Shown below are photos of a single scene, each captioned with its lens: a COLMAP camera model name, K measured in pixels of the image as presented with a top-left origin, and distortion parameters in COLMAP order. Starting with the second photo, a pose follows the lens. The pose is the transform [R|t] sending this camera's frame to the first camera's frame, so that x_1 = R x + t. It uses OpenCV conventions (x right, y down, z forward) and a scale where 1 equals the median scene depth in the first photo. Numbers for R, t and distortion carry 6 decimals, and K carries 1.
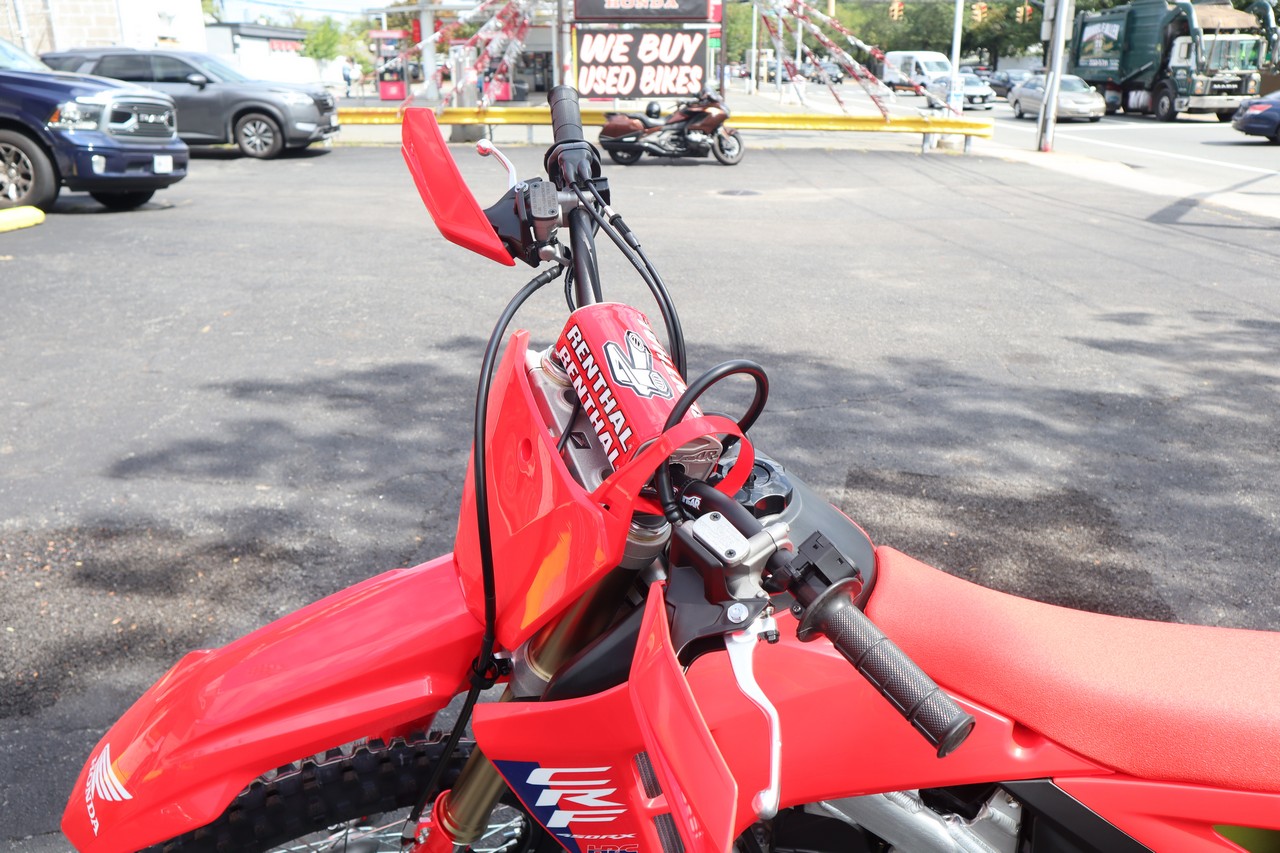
lens RADIAL K [[1010.1, 0, 640.0], [0, 1010.1, 426.5], [0, 0, 1]] dist [-0.068171, 0.078331]
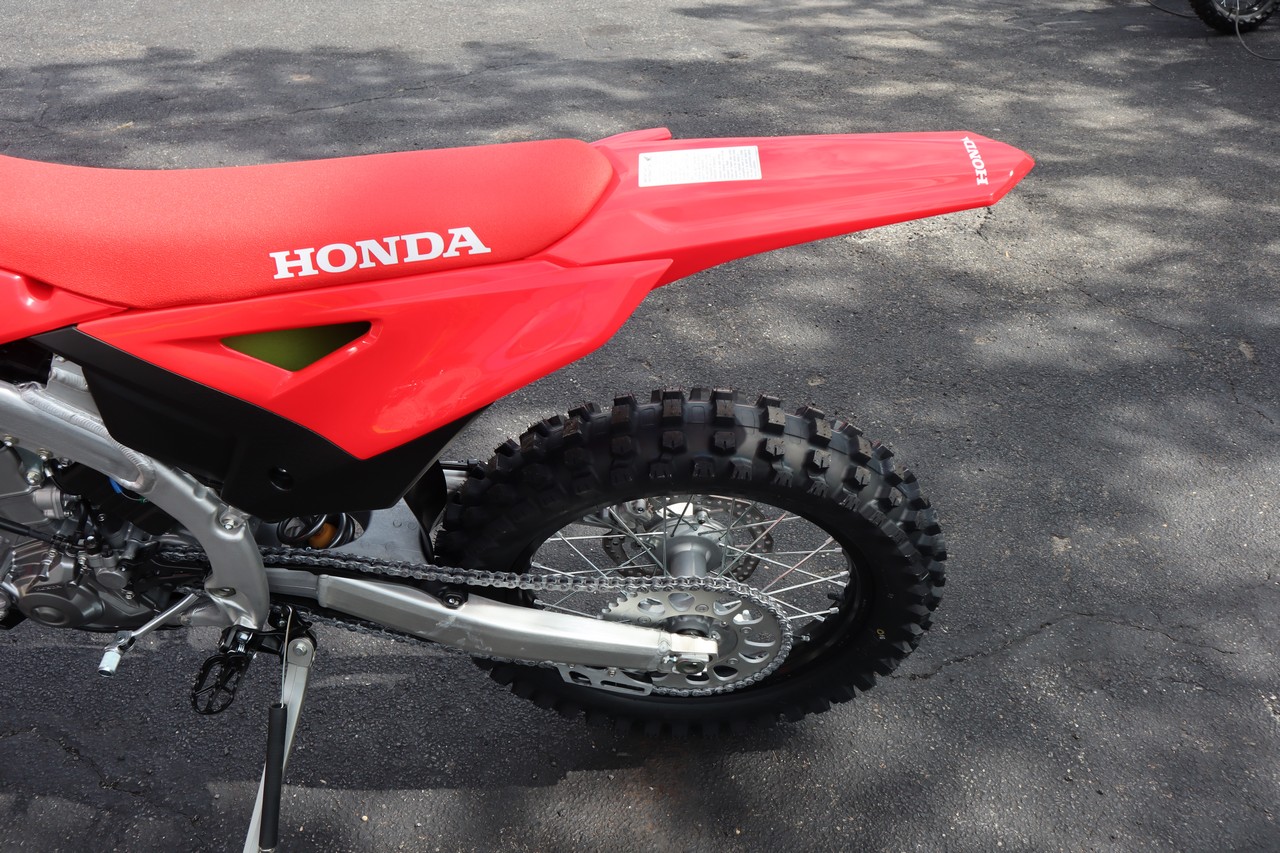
lens RADIAL K [[1052.6, 0, 640.0], [0, 1052.6, 426.5], [0, 0, 1]] dist [-0.077672, 0.113029]
pose [[0.958602, -0.173748, 0.225598, 0.237013], [0.112728, 0.959097, 0.259664, 0.078302], [-0.261487, -0.223483, 0.938978, -0.070362]]
